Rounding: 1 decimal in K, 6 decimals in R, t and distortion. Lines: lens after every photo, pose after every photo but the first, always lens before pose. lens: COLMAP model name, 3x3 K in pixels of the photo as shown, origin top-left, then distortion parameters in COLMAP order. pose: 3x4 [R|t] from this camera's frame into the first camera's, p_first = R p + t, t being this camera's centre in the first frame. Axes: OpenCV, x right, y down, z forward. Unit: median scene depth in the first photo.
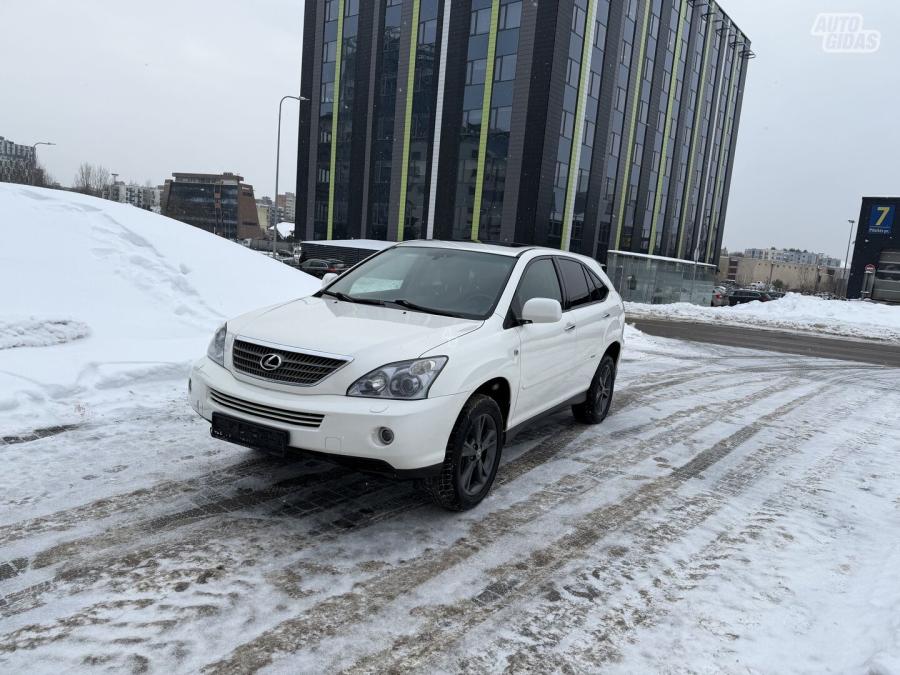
lens RADIAL K [[625.9, 0, 451.4], [0, 625.9, 325.1], [0, 0, 1]] dist [0.072608, -0.094327]
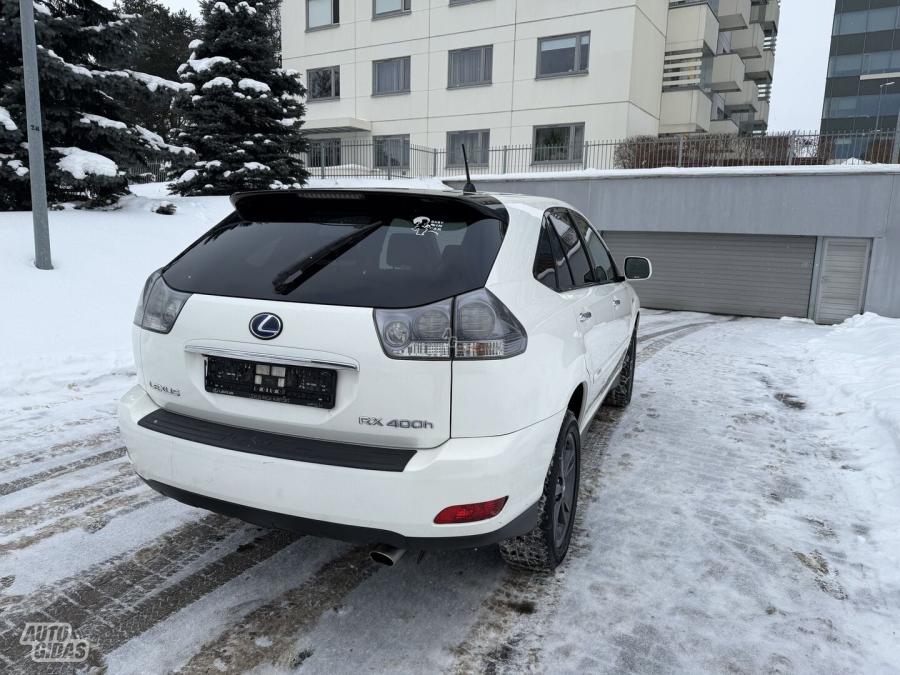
lens RADIAL K [[631.8, 0, 448.3], [0, 631.8, 329.0], [0, 0, 1]] dist [0.030531, -0.036711]
pose [[-0.984350, -0.086741, -0.153400, 0.183007], [-0.125706, 0.955670, 0.266255, -0.180526], [0.123505, 0.281372, -0.951618, 1.752029]]
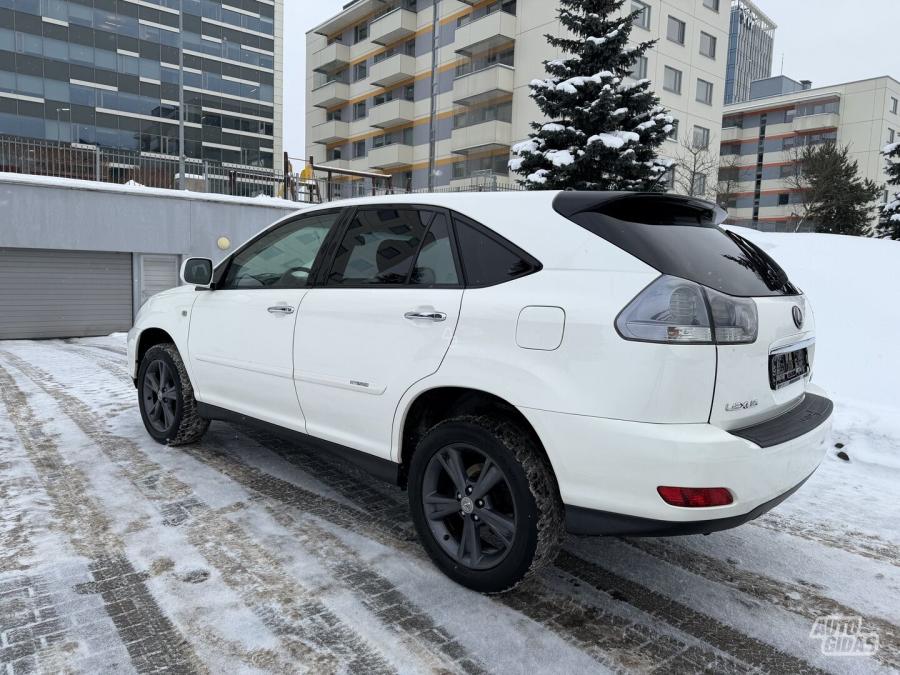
lens RADIAL K [[631.8, 0, 448.3], [0, 631.8, 329.0], [0, 0, 1]] dist [0.030531, -0.036711]
pose [[-0.203169, 0.001879, -0.979142, 0.743167], [-0.164106, 0.985788, 0.035944, -0.026796], [0.965294, 0.167985, -0.199973, 1.203813]]
